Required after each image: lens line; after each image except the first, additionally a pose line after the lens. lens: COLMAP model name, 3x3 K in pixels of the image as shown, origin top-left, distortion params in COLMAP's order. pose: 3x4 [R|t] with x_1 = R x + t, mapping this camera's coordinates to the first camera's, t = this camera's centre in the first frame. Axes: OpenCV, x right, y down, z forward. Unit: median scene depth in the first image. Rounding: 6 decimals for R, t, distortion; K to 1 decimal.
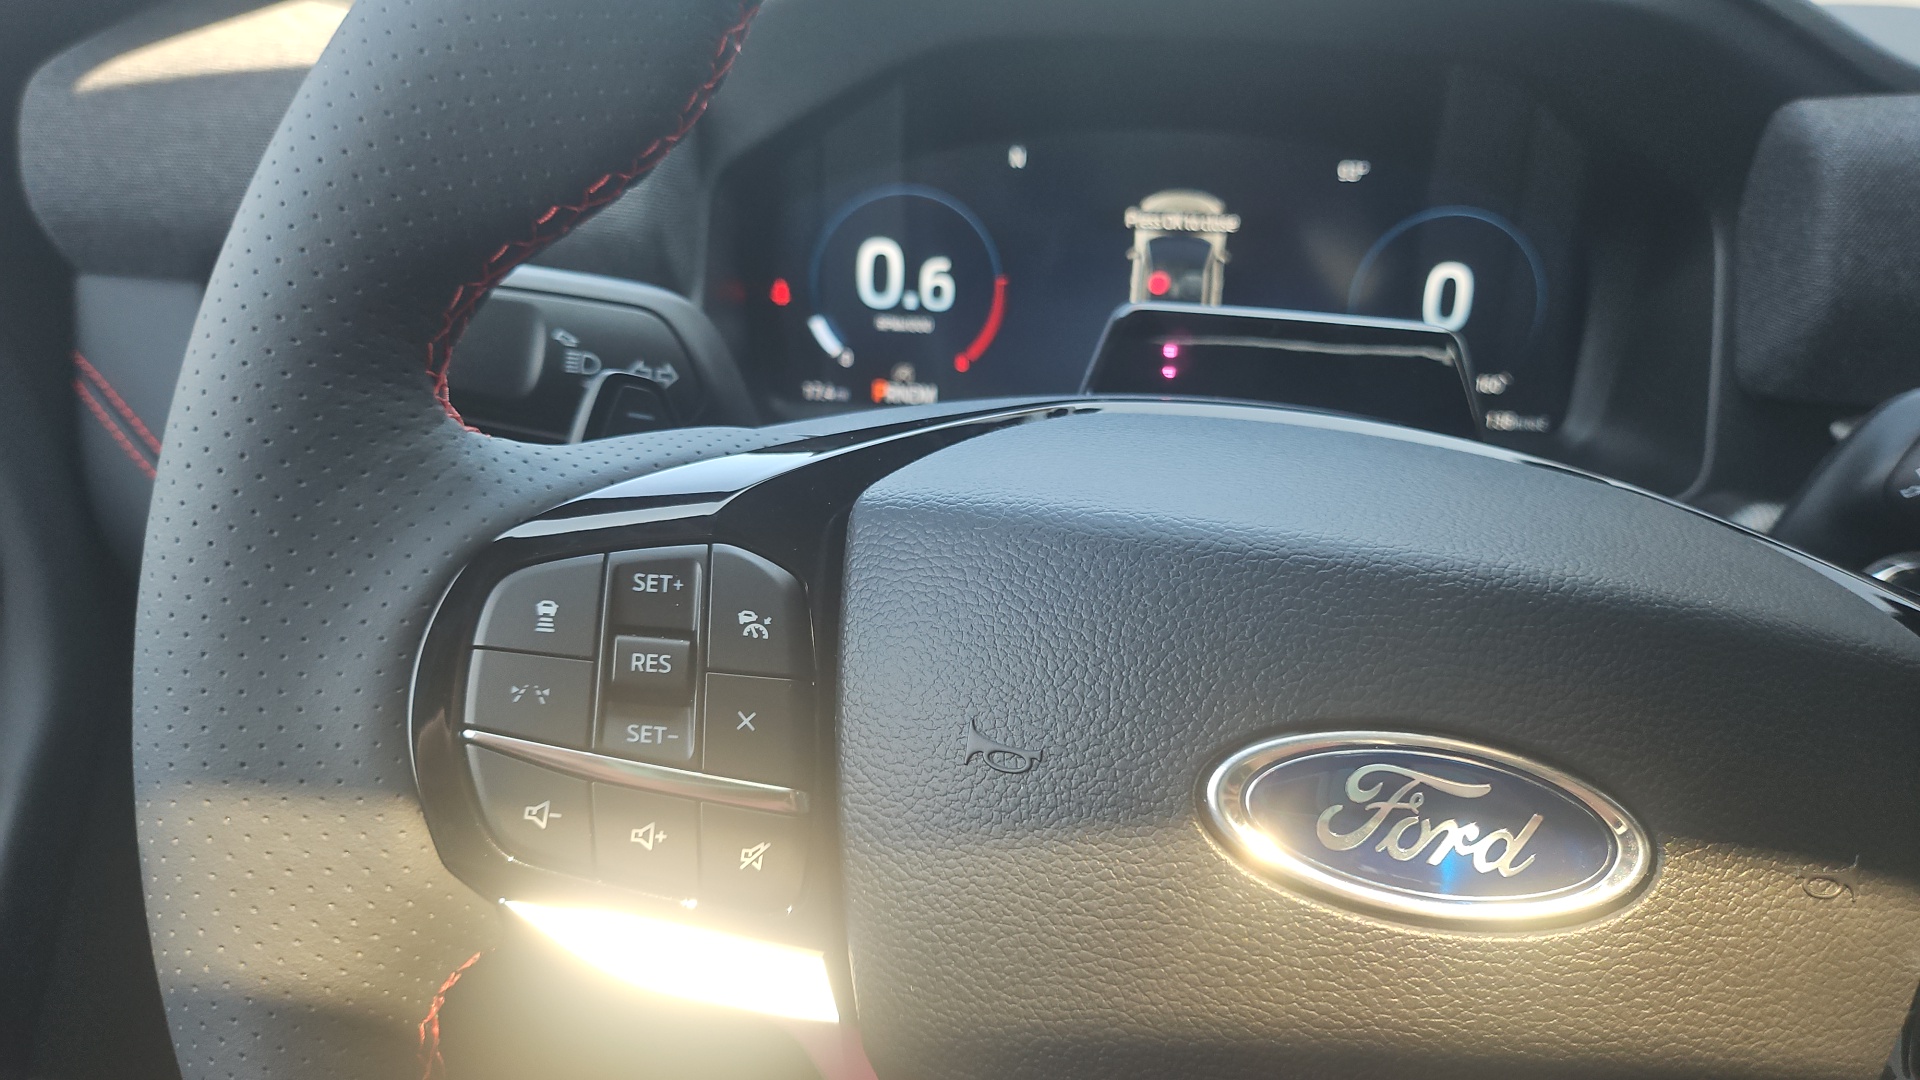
lens RADIAL K [[1348.1, 0, 966.6], [0, 1348.1, 563.7], [0, 0, 1]] dist [0.077558, -0.087940]
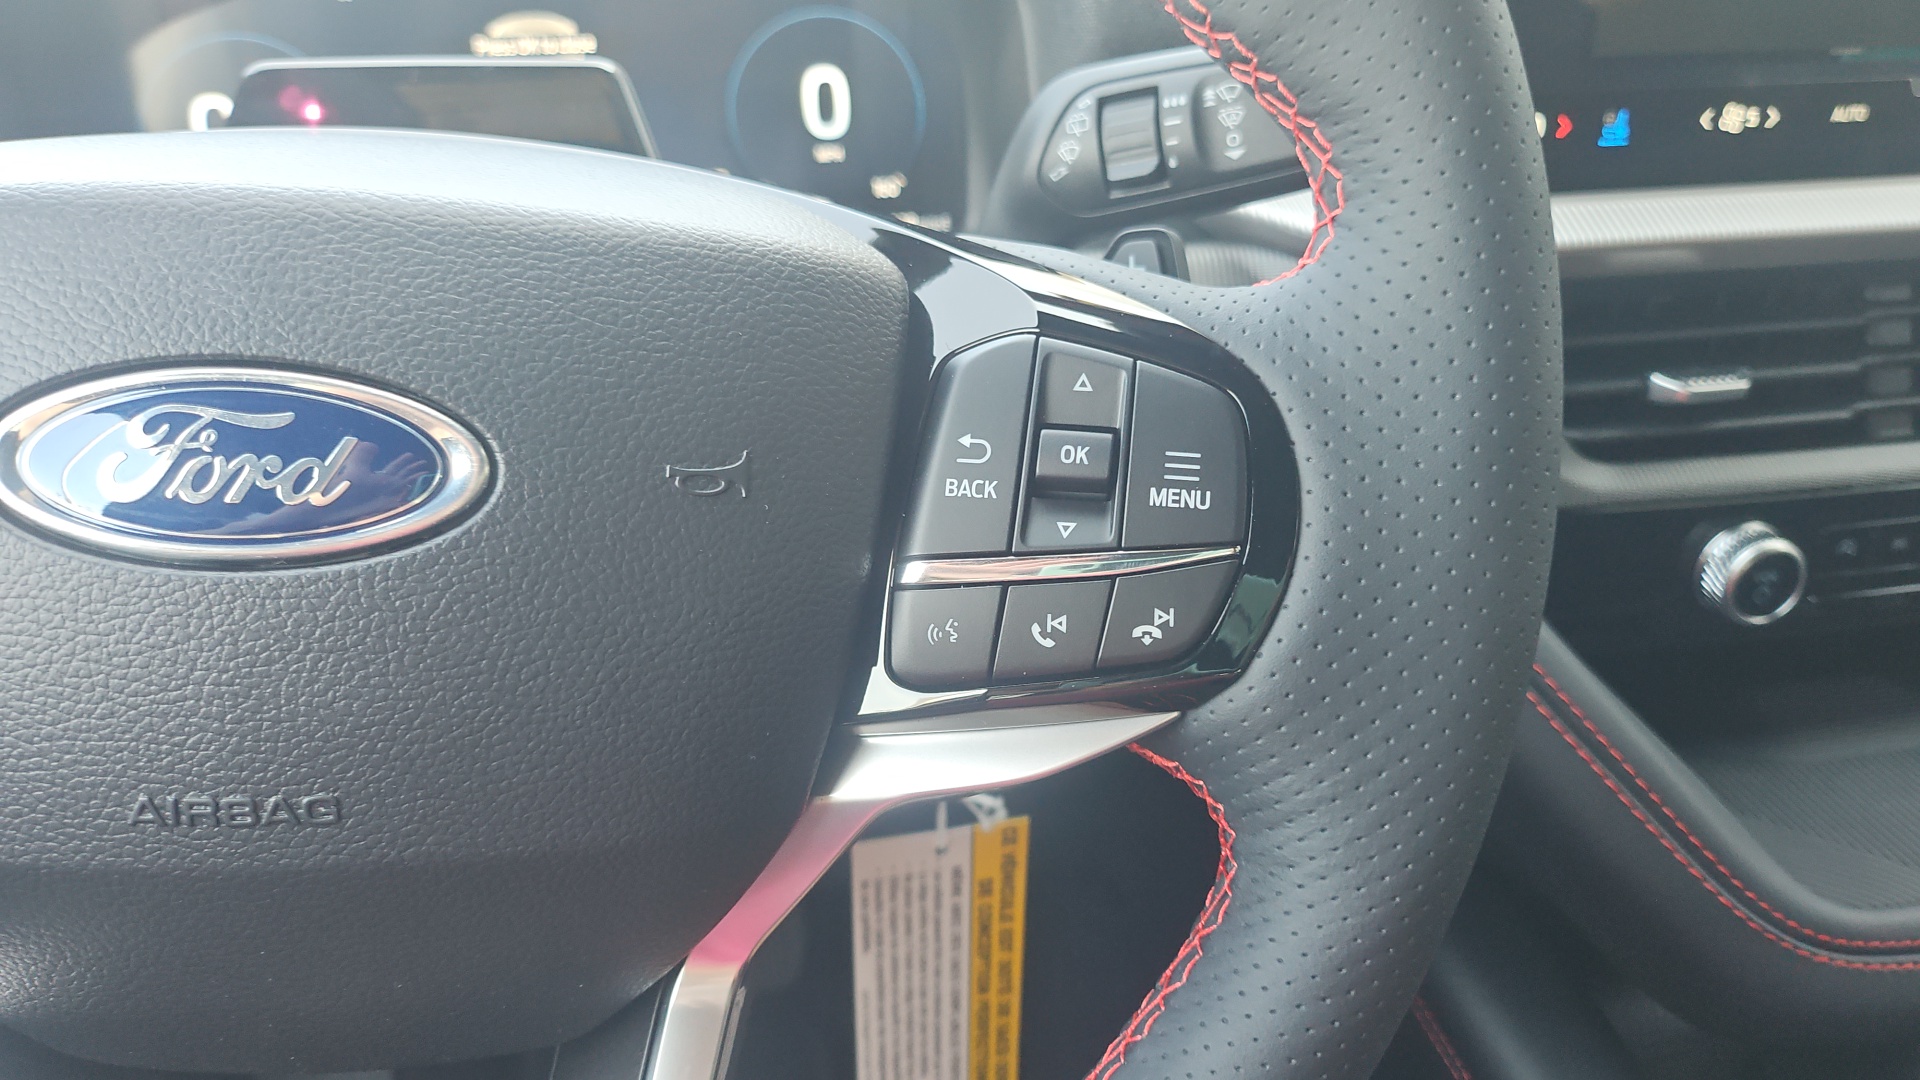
lens RADIAL K [[1349.1, 0, 940.2], [0, 1349.1, 536.5], [0, 0, 1]] dist [0.037434, -0.082285]
pose [[0.981647, -0.136340, 0.133347, 0.682168], [0.134801, 0.990660, 0.020548, 0.286258], [-0.134903, -0.002196, 0.990856, 0.026583]]
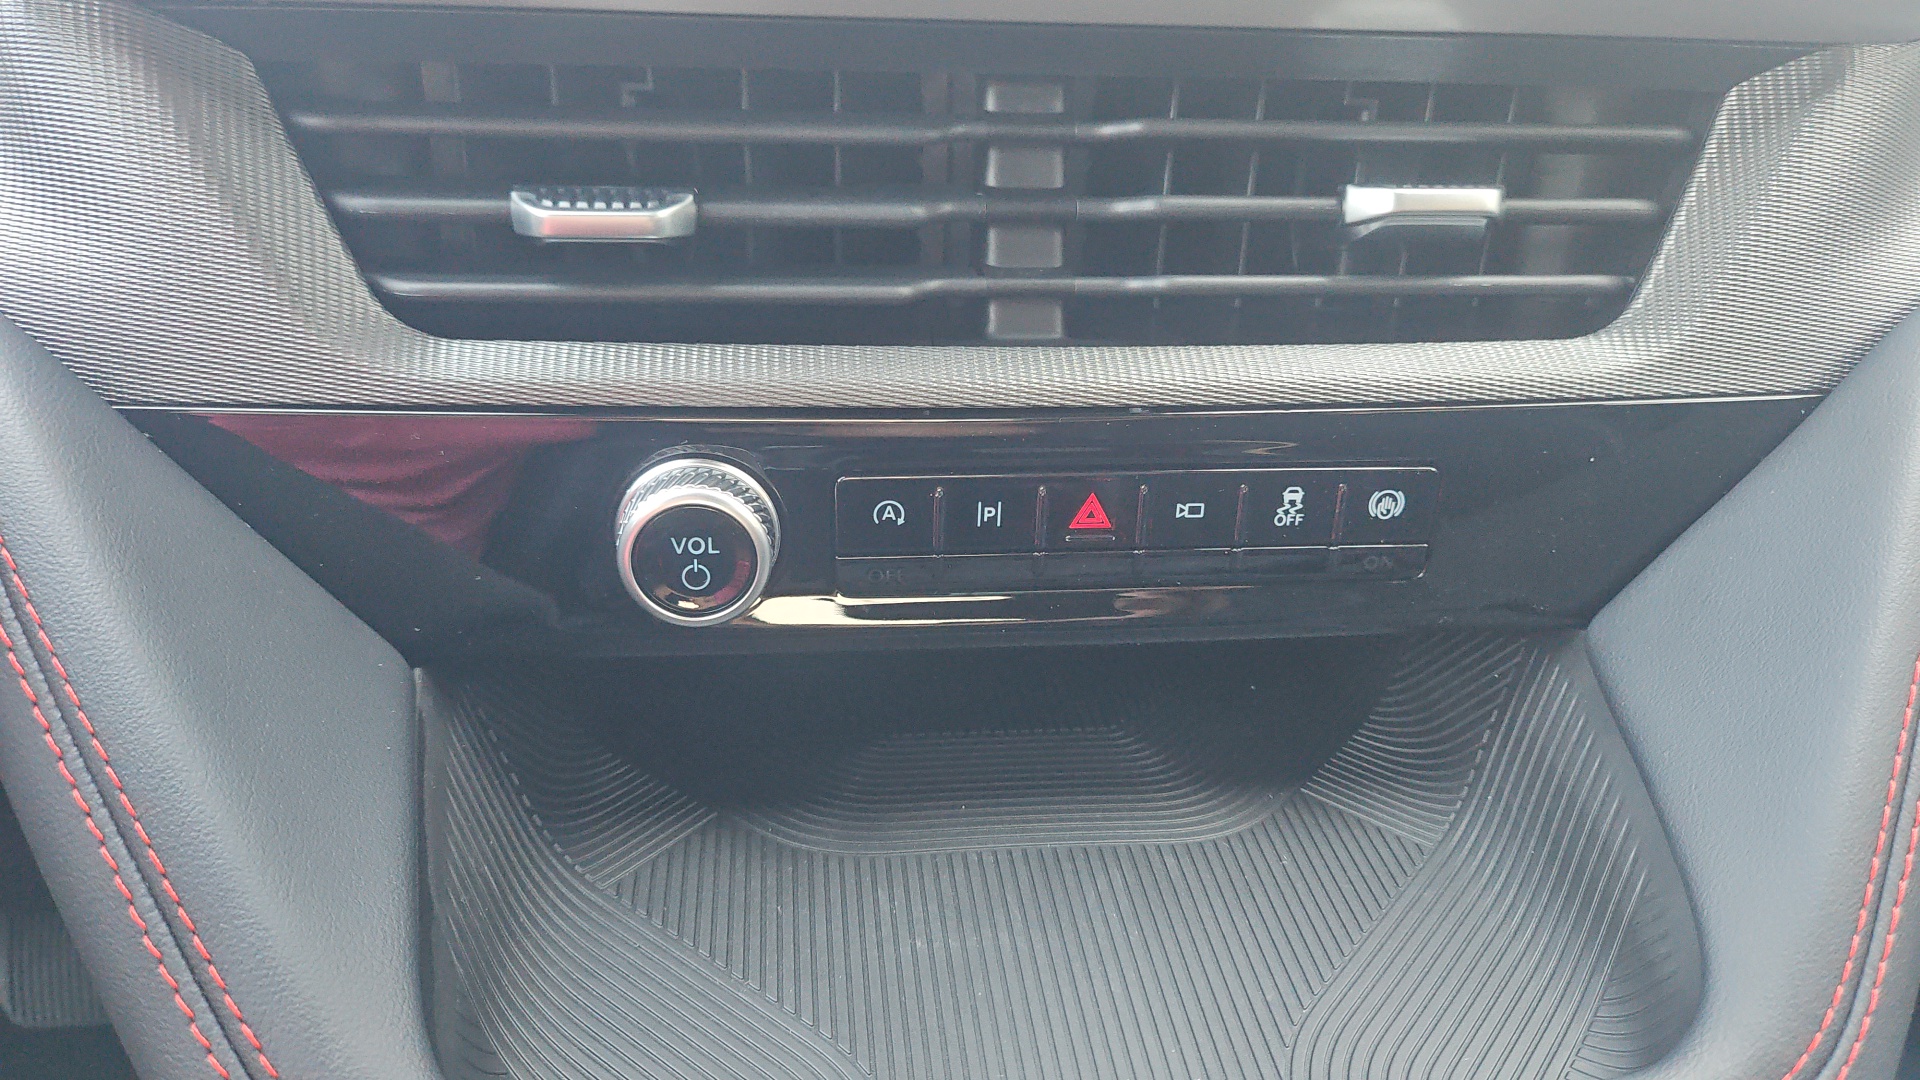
lens RADIAL K [[1279.7, 0, 951.6], [0, 1279.7, 558.2], [0, 0, 1]] dist [0.071764, -0.067238]
pose [[0.986859, -0.079257, 0.140812, 2.365035], [0.069805, 0.995042, 0.070848, 0.518796], [-0.145729, -0.060088, 0.987498, 0.752325]]
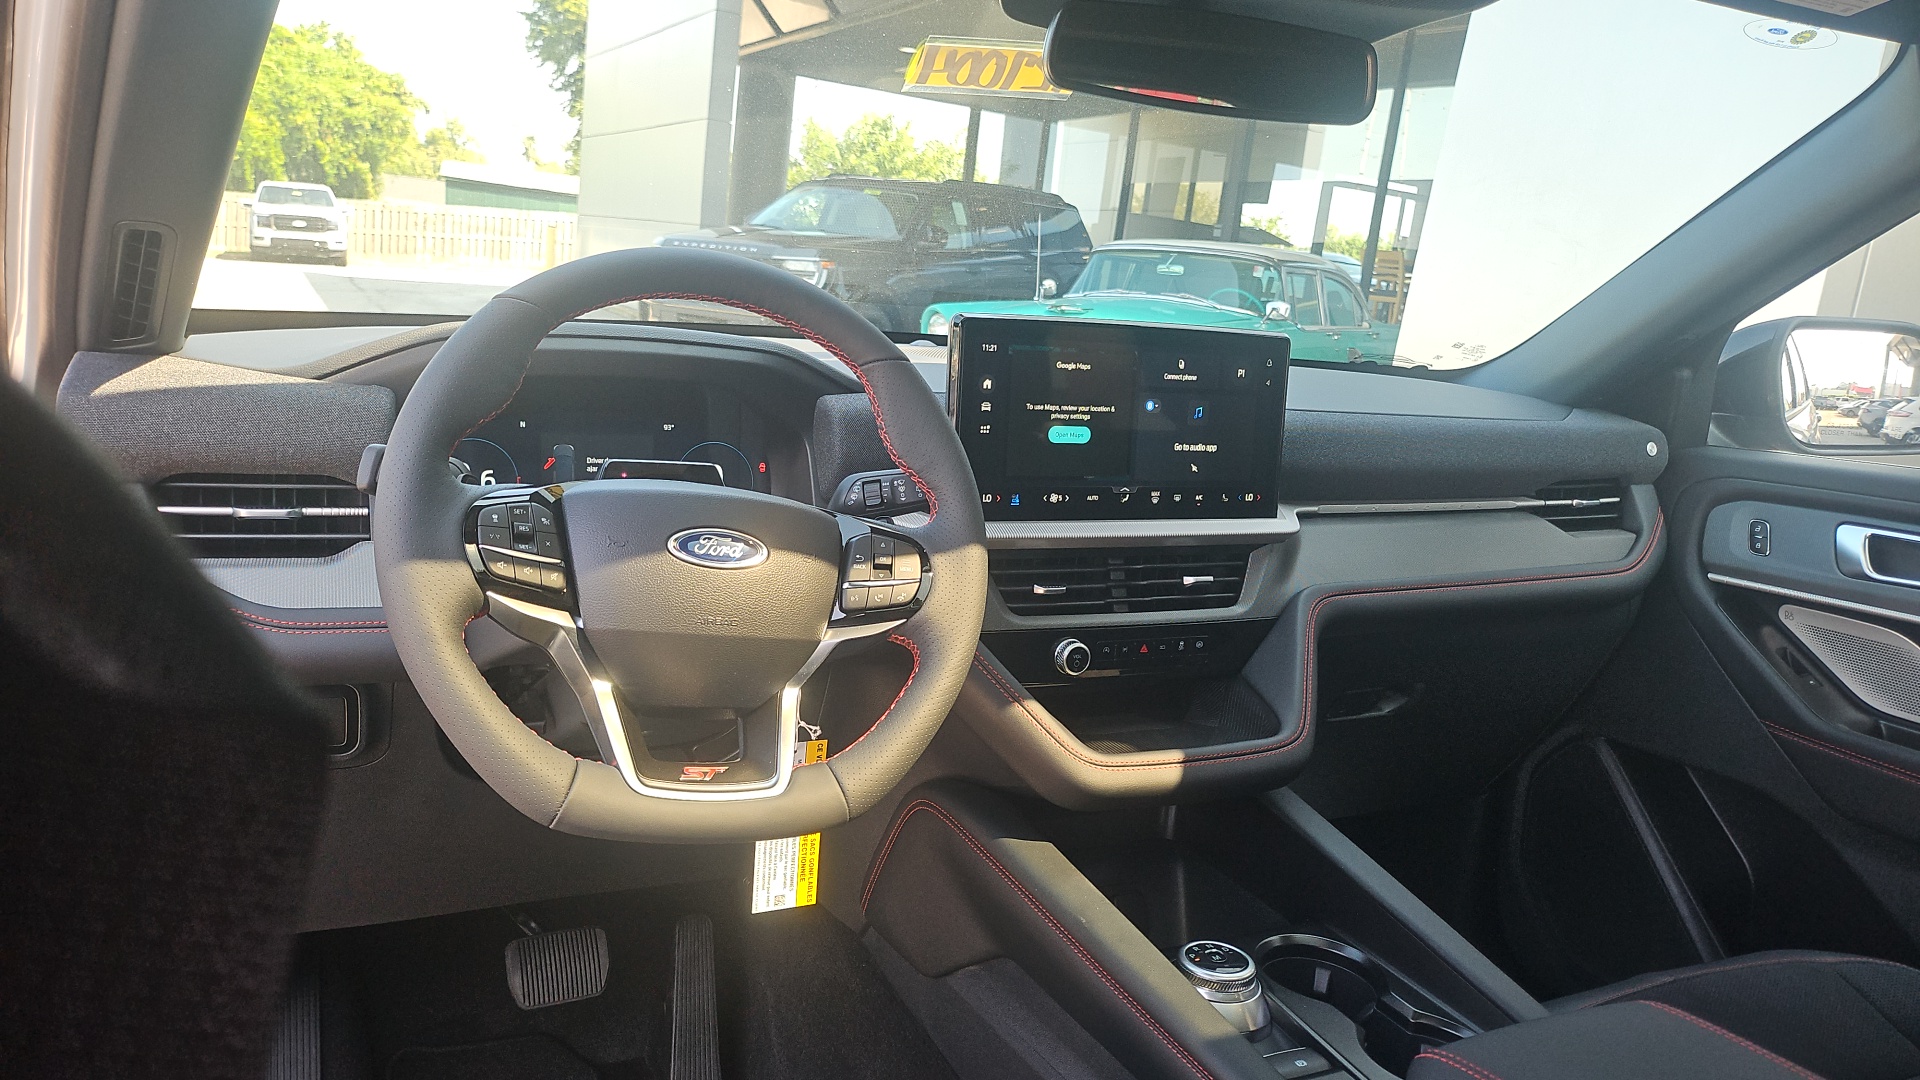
lens RADIAL K [[1279.7, 0, 951.6], [0, 1279.7, 558.2], [0, 0, 1]] dist [0.071764, -0.067238]
pose [[0.878224, -0.069009, 0.473245, -0.960493], [0.169641, 0.970141, -0.173346, 1.065301], [-0.447151, 0.232518, 0.863708, -2.886381]]
